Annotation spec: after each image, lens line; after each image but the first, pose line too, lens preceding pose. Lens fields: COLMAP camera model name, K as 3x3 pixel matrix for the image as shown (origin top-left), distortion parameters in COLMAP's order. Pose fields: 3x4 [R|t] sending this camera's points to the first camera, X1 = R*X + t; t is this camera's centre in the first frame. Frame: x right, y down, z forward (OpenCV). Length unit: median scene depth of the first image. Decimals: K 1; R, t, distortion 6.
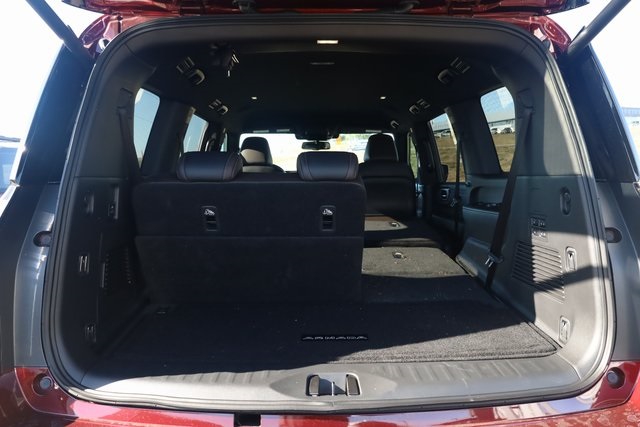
lens RADIAL K [[490.8, 0, 320.0], [0, 490.8, 213.5], [0, 0, 1]] dist [-0.001129, 0.001284]
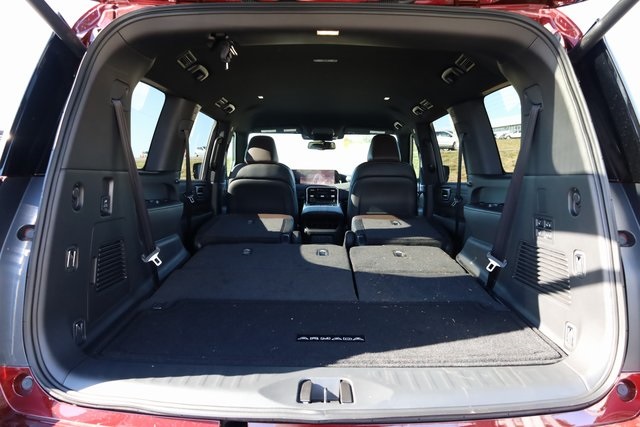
lens RADIAL K [[453.6, 0, 320.0], [0, 453.6, 213.5], [0, 0, 1]] dist [0.023991, -0.002993]
pose [[0.999685, 0.015904, -0.019438, 0.022919], [-0.015800, 0.999860, 0.005501, 0.000049], [0.019523, -0.005193, 0.999796, 0.100343]]
